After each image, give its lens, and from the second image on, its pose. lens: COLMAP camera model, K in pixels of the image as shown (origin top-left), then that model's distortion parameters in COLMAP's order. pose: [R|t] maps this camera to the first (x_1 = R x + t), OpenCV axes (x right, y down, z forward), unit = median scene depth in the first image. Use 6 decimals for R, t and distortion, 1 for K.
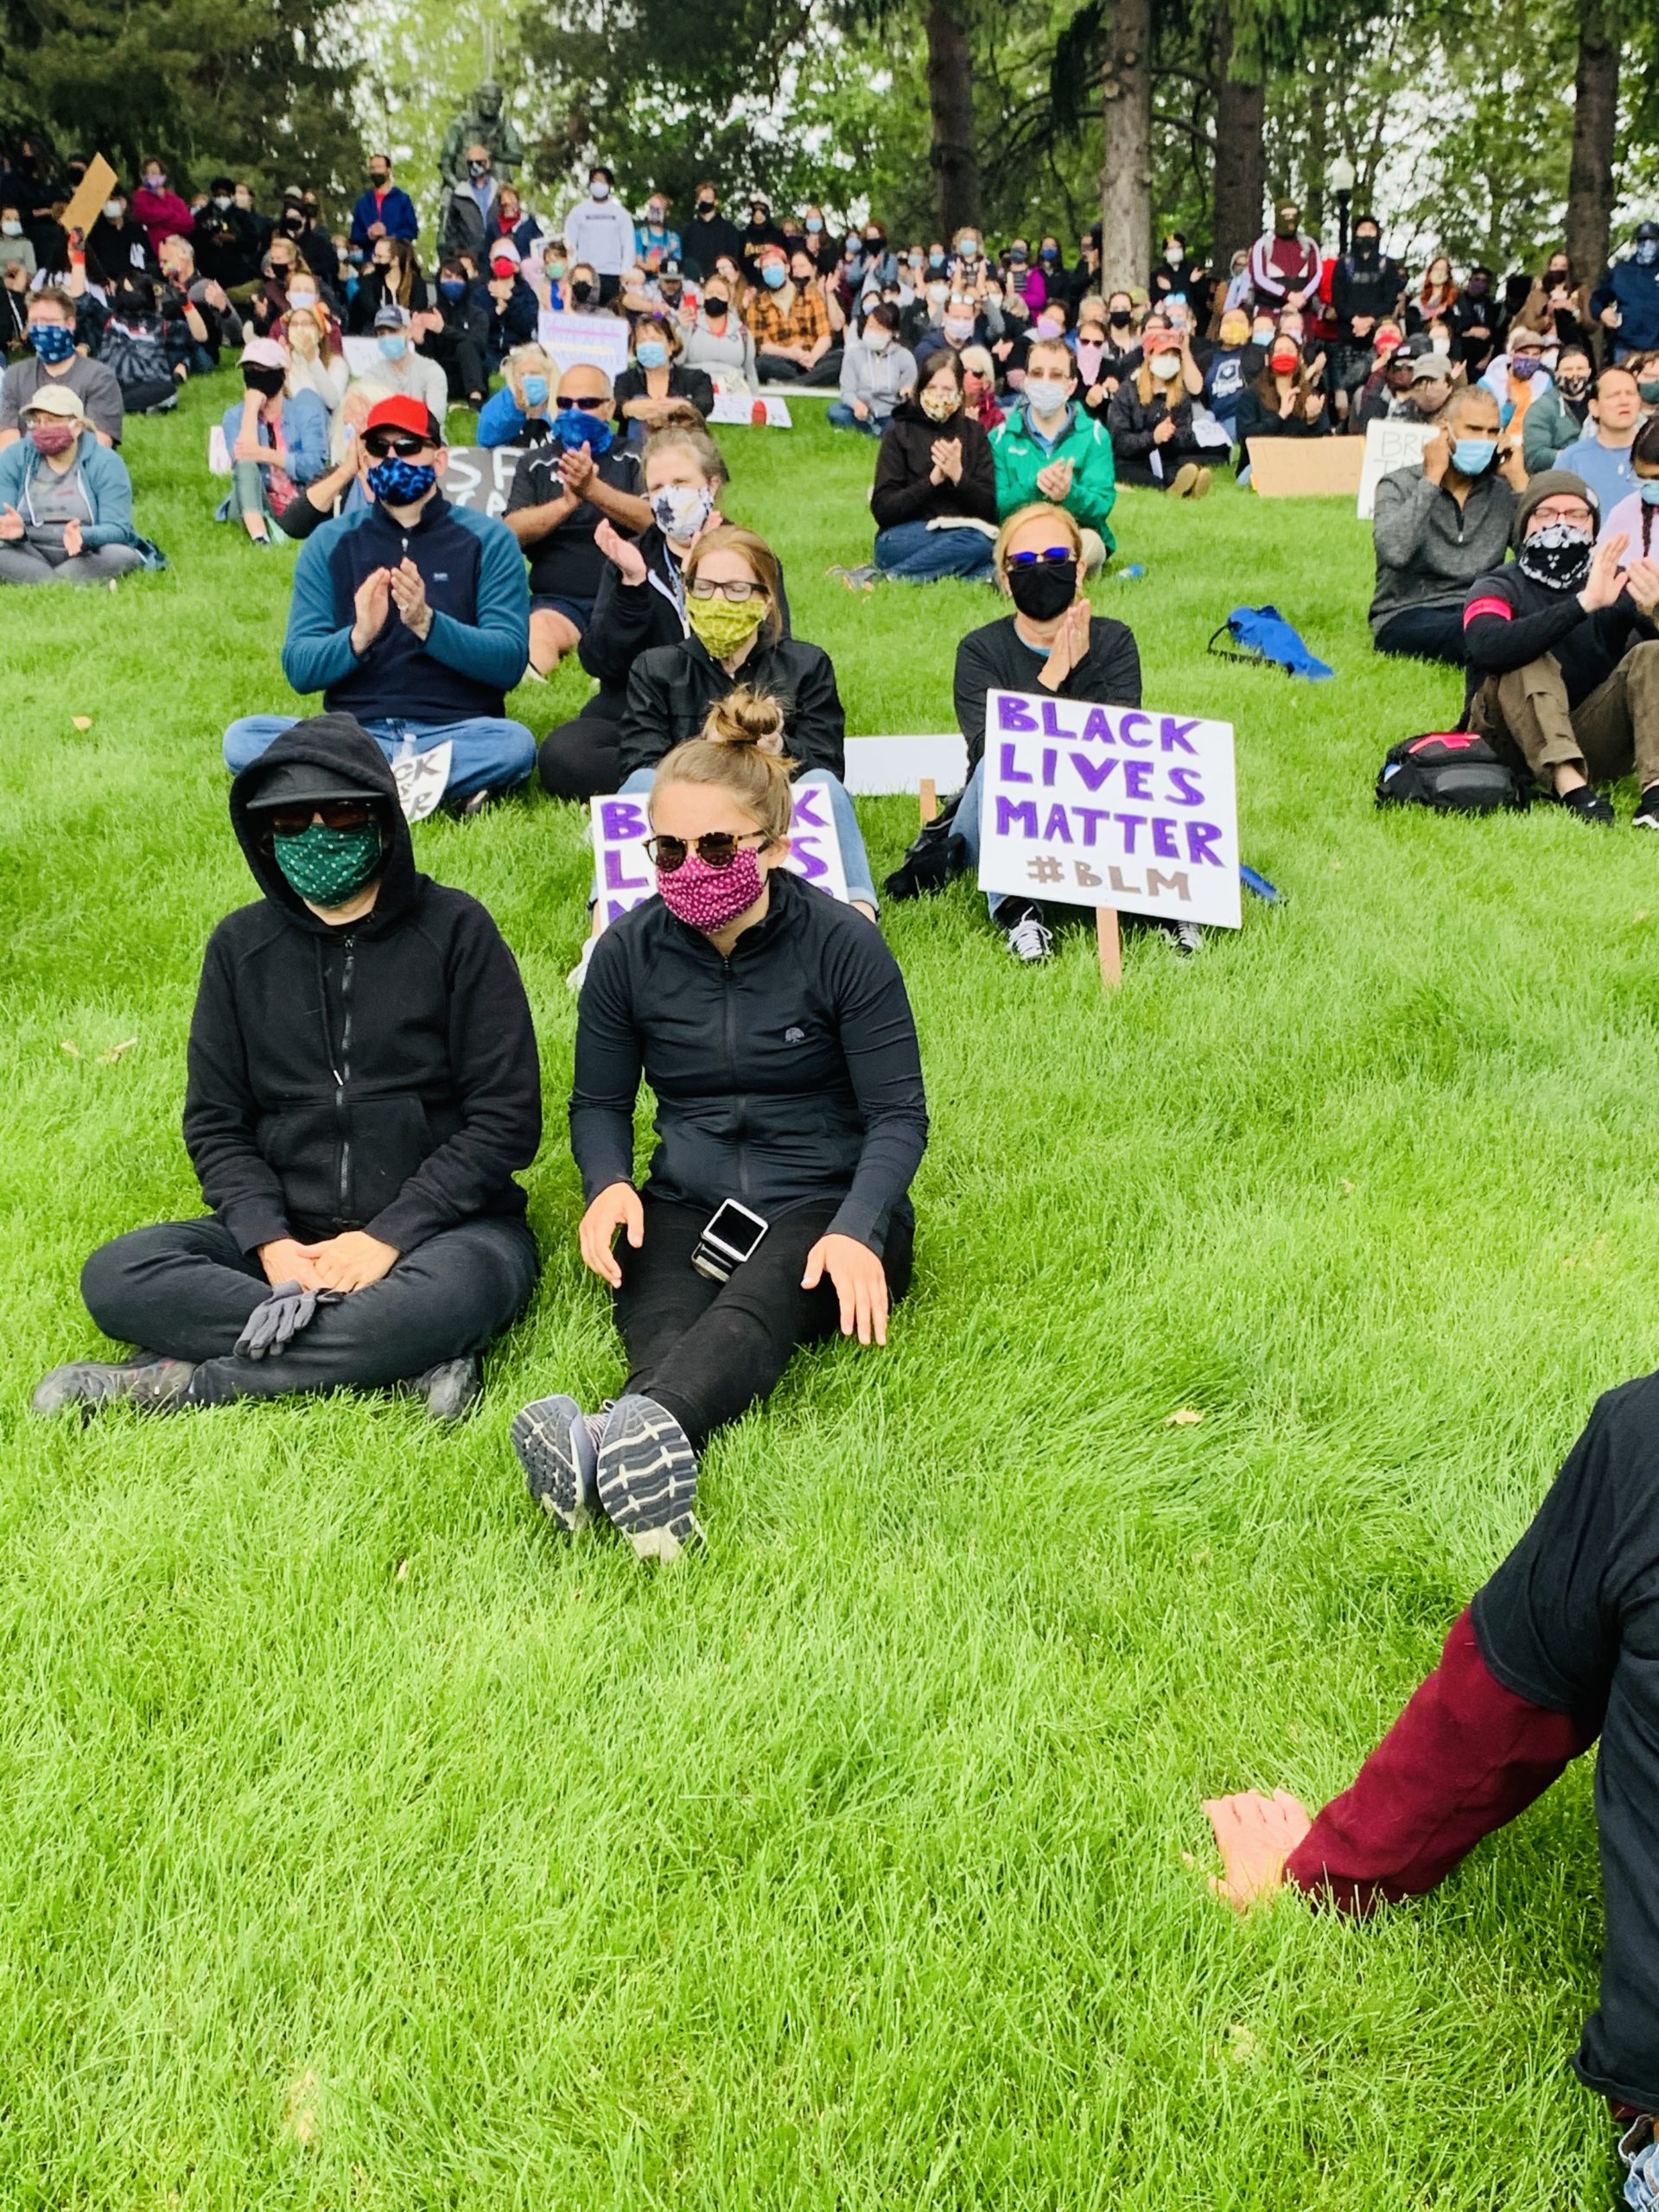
lens RADIAL K [[2770.1, 0, 829.2], [0, 2770.1, 1105.9], [0, 0, 1]] dist [-0.003963, 0.000000]
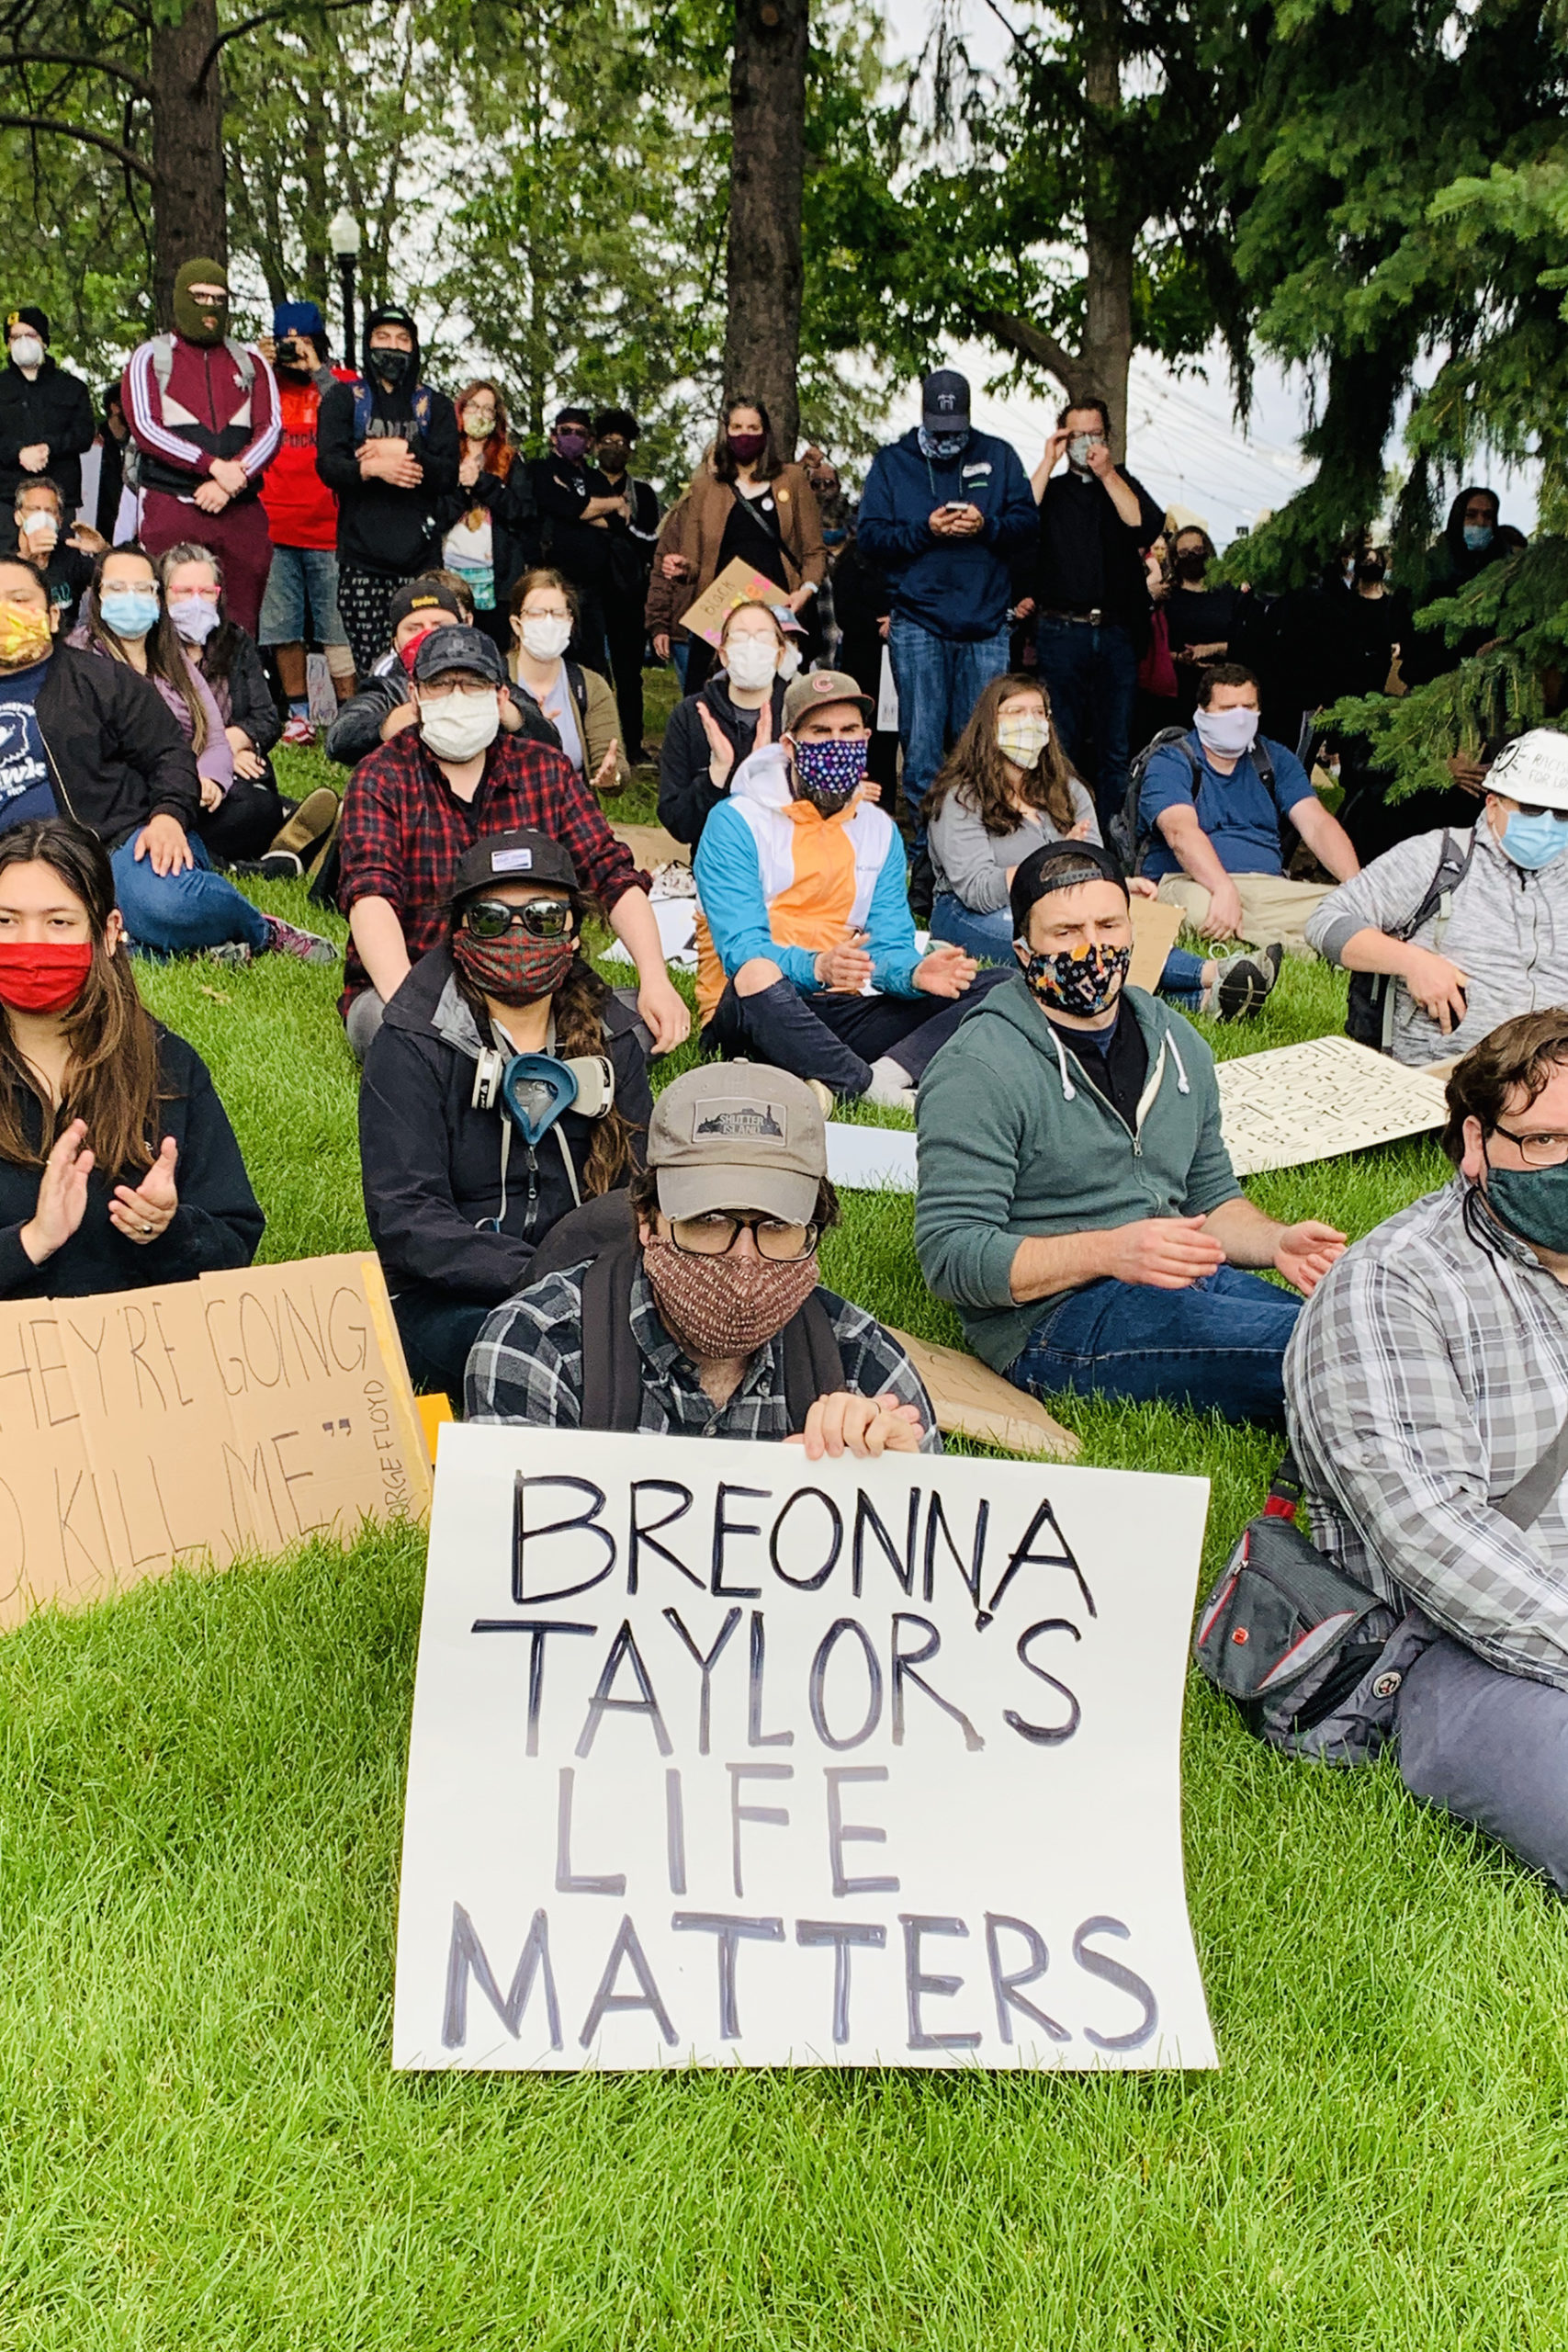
lens RADIAL K [[2873.3, 0, 784.8], [0, 2873.3, 1176.6], [0, 0, 1]] dist [0.039233, 0.000000]
pose [[0.949095, -0.035395, 0.312995, 0.035437], [0.038431, 0.999255, -0.003534, -0.058823], [-0.312637, 0.015382, 0.949748, 0.178235]]
